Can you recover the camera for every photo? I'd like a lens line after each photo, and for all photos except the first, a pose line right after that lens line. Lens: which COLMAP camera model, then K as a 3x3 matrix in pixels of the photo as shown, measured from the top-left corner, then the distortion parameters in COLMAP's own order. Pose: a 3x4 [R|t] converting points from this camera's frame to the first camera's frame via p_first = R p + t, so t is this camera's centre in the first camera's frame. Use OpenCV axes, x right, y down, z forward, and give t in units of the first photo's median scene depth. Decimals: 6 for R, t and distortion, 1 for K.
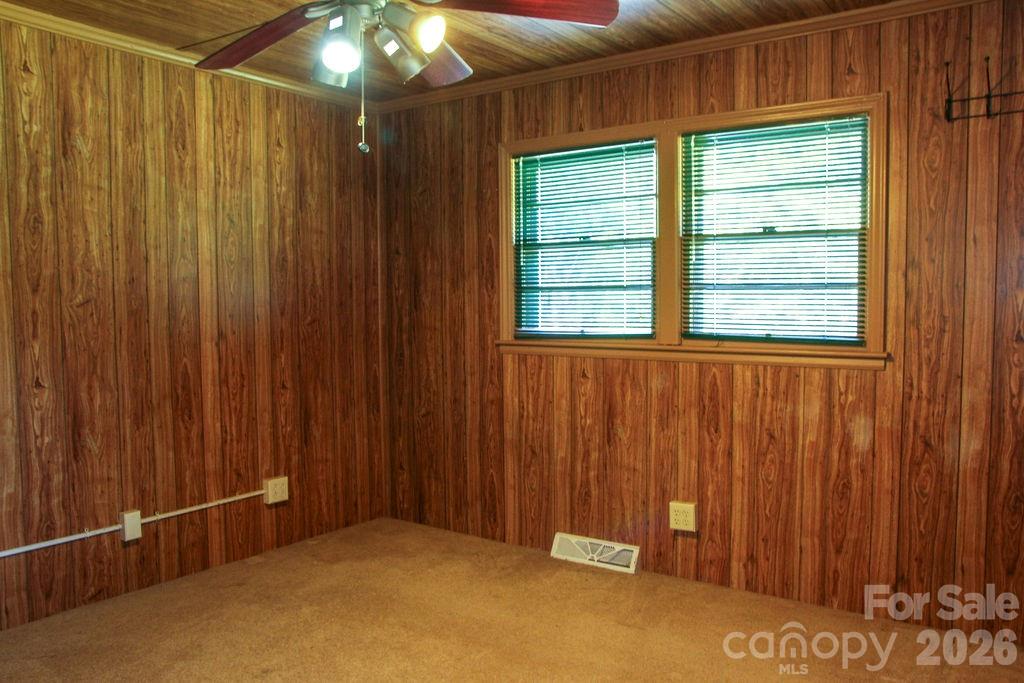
lens RADIAL K [[813.4, 0, 514.5], [0, 813.4, 349.5], [0, 0, 1]] dist [-0.119501, 0.108990]
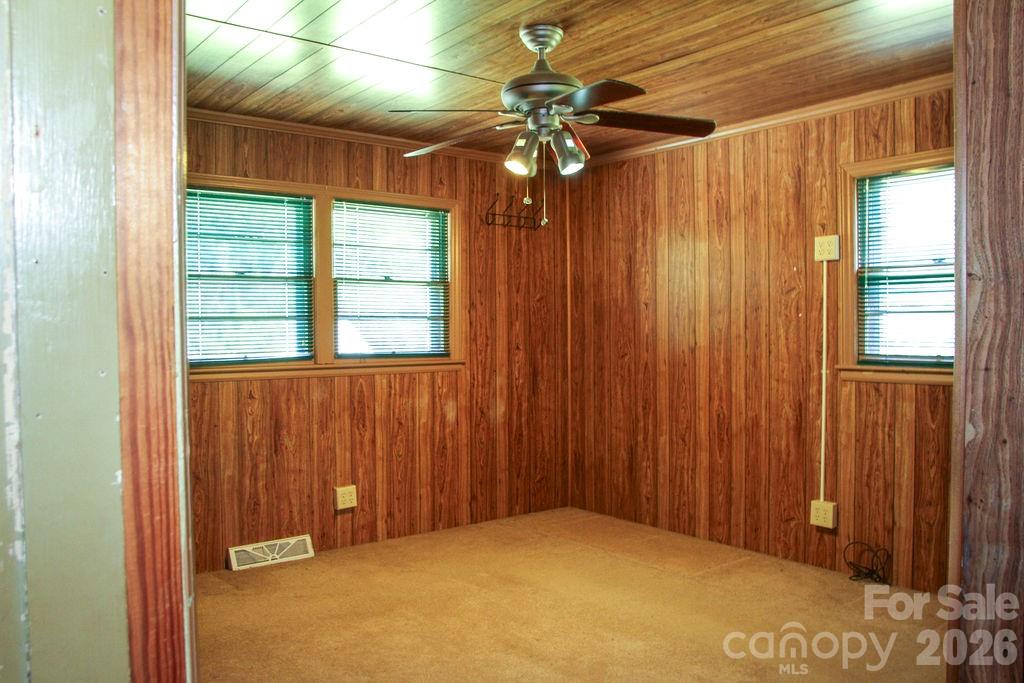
lens RADIAL K [[813.4, 0, 517.3], [0, 813.4, 342.4], [0, 0, 1]] dist [-0.119501, 0.108990]
pose [[0.270058, -0.017070, 0.962693, -0.968366], [0.062516, 0.998044, 0.000160, -0.021381], [-0.960812, 0.060141, 0.270597, 0.389639]]
